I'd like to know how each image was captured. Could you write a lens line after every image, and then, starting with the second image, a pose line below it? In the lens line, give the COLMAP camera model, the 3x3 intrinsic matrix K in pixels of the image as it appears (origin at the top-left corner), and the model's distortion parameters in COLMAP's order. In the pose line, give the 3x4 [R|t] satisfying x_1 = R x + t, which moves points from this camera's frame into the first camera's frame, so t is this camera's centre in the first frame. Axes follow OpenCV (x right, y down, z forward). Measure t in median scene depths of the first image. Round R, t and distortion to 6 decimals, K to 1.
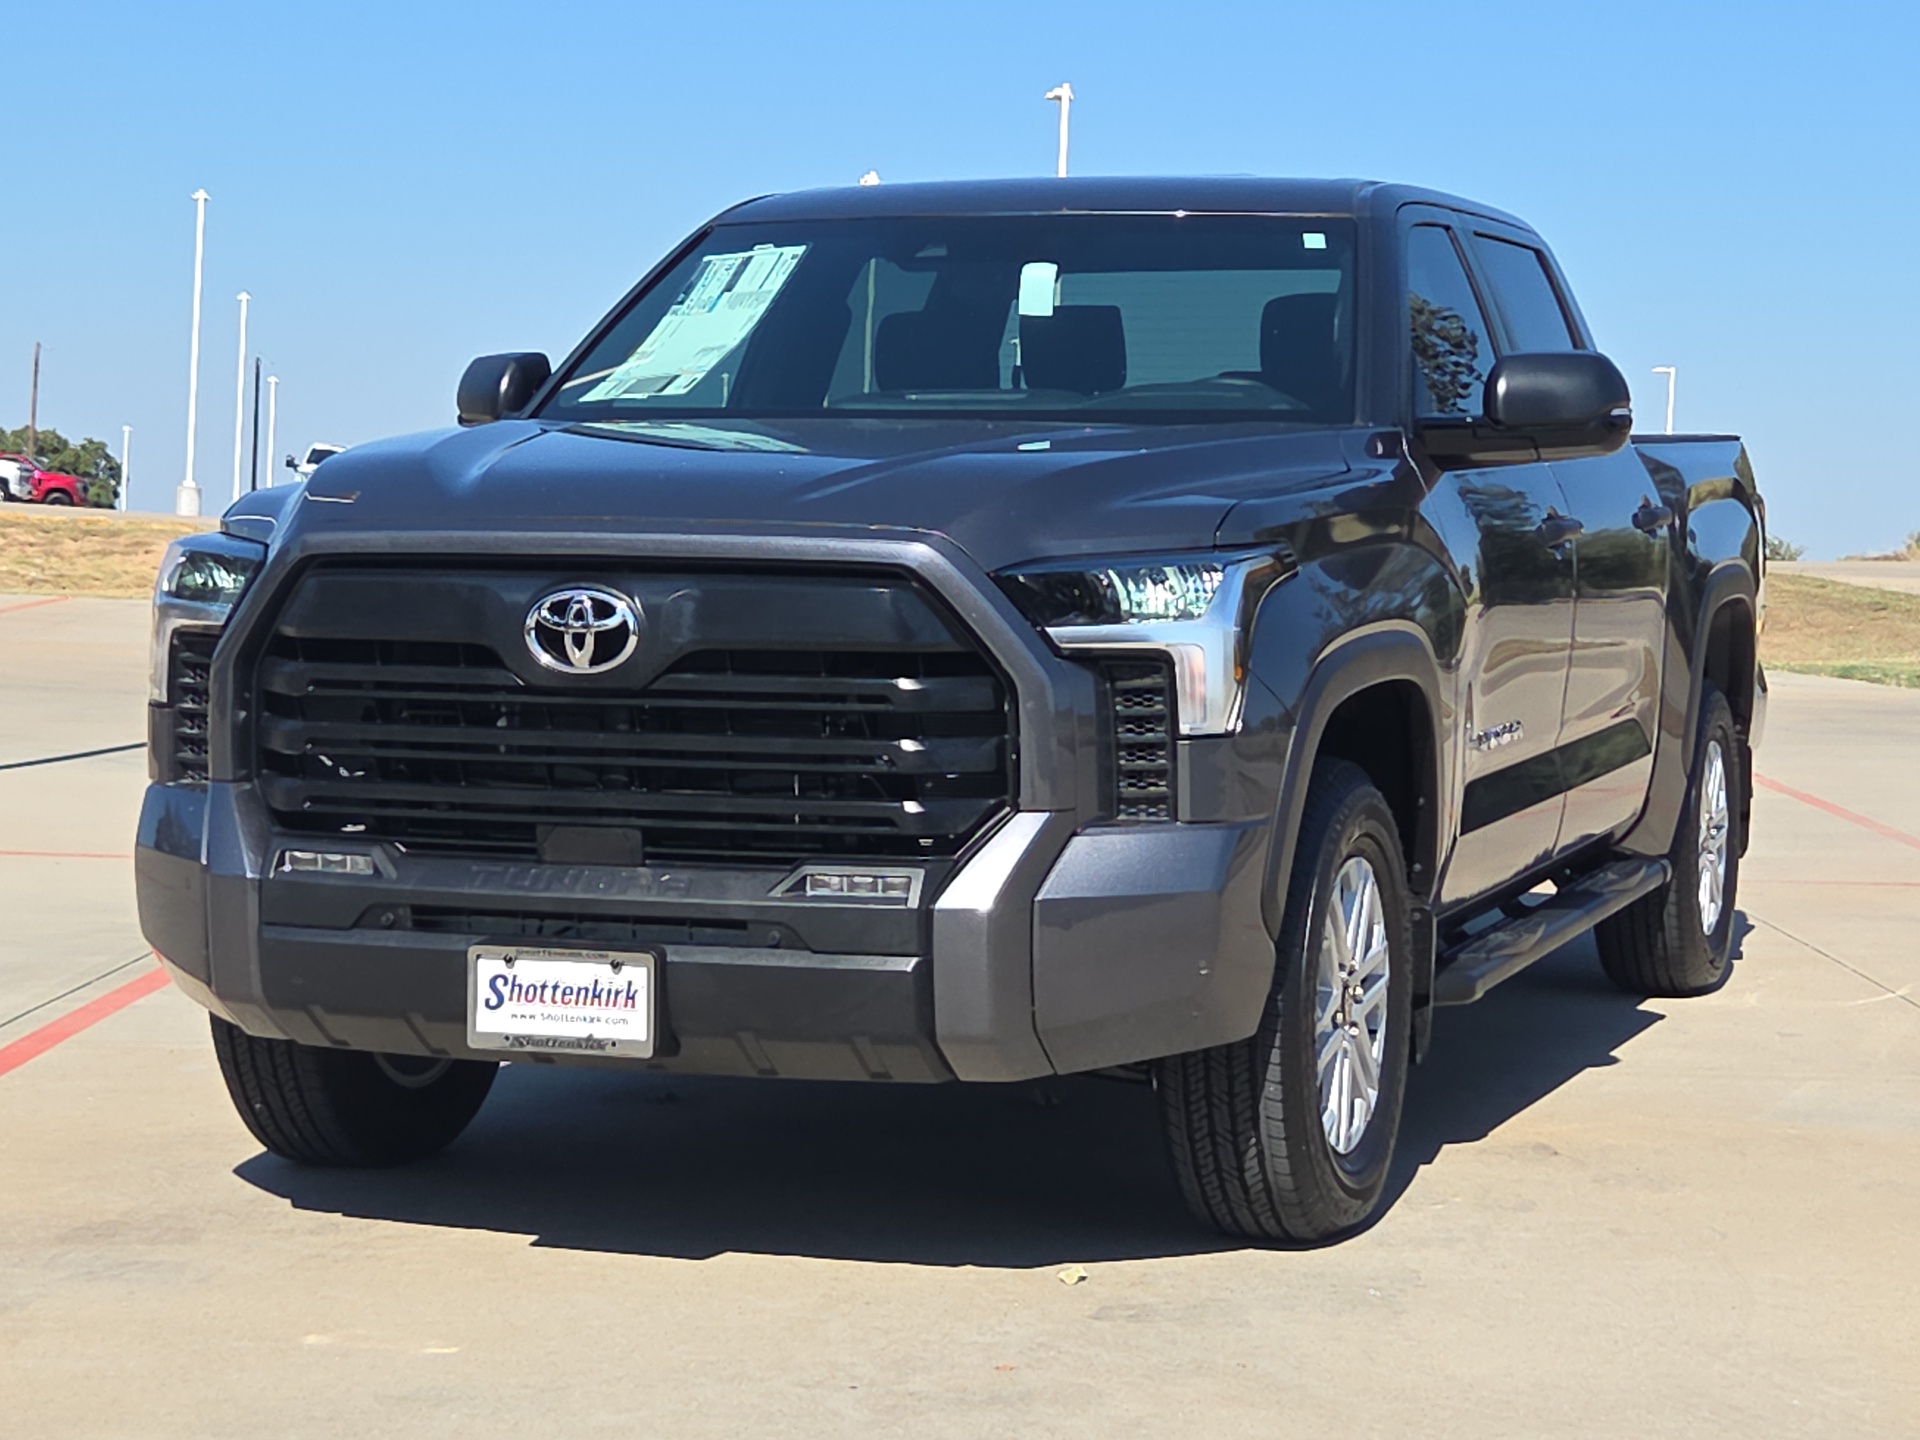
lens RADIAL K [[3353.4, 0, 960.5], [0, 3353.4, 700.9], [0, 0, 1]] dist [0.223972, 0.000000]
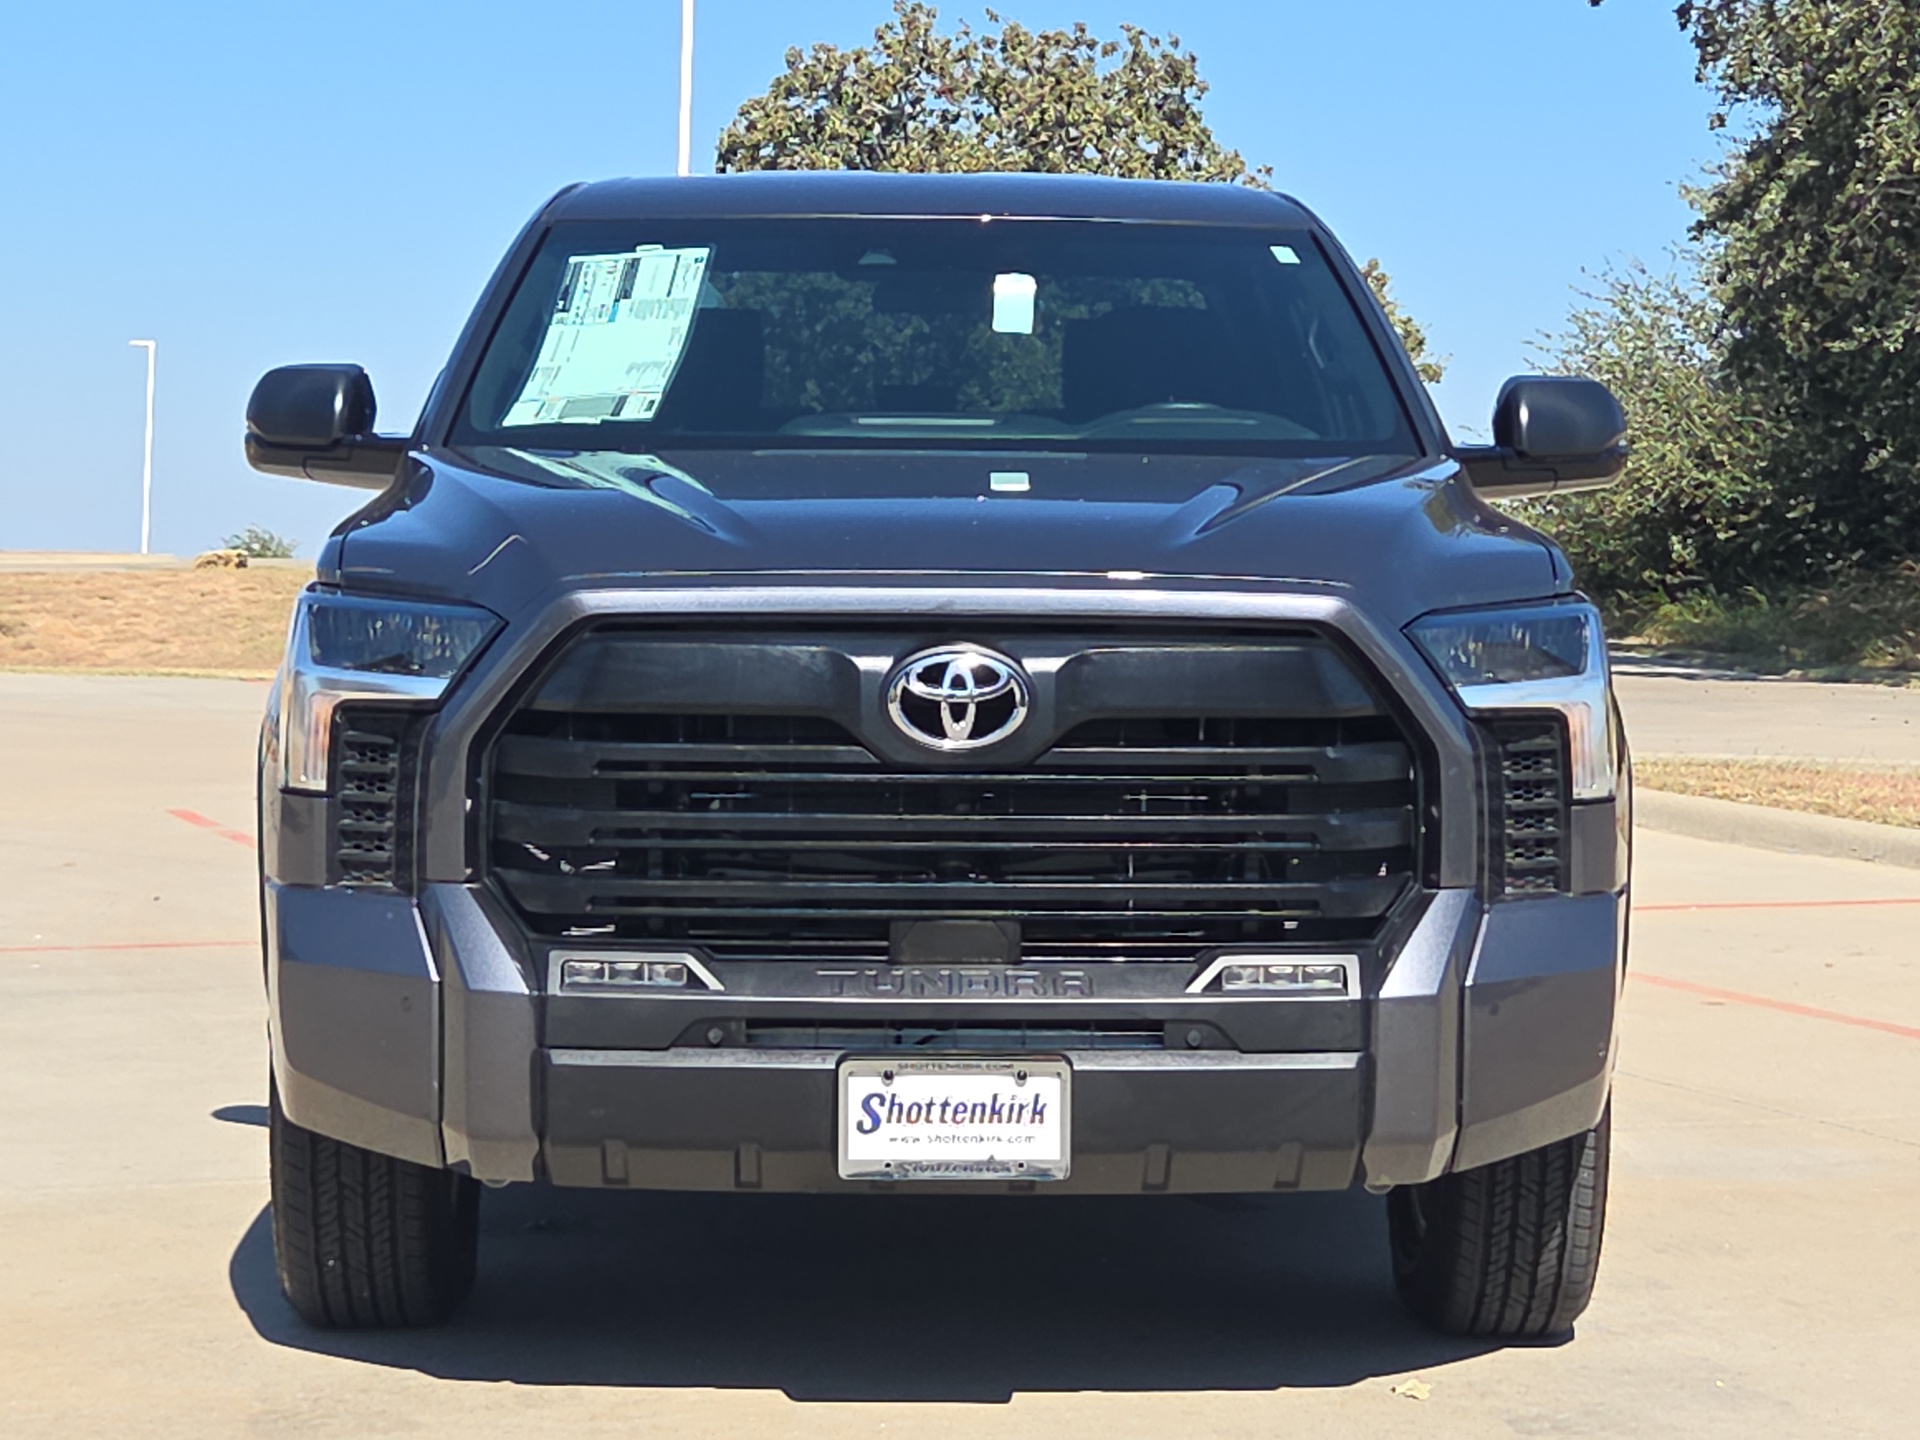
lens RADIAL K [[3761.5, 0, 959.6], [0, 3761.5, 727.4], [0, 0, 1]] dist [0.157486, 0.000000]
pose [[0.947426, -0.020670, 0.319306, -0.427082], [0.020667, 0.999781, 0.003398, -0.016942], [-0.319307, 0.003380, 0.947645, 0.063768]]
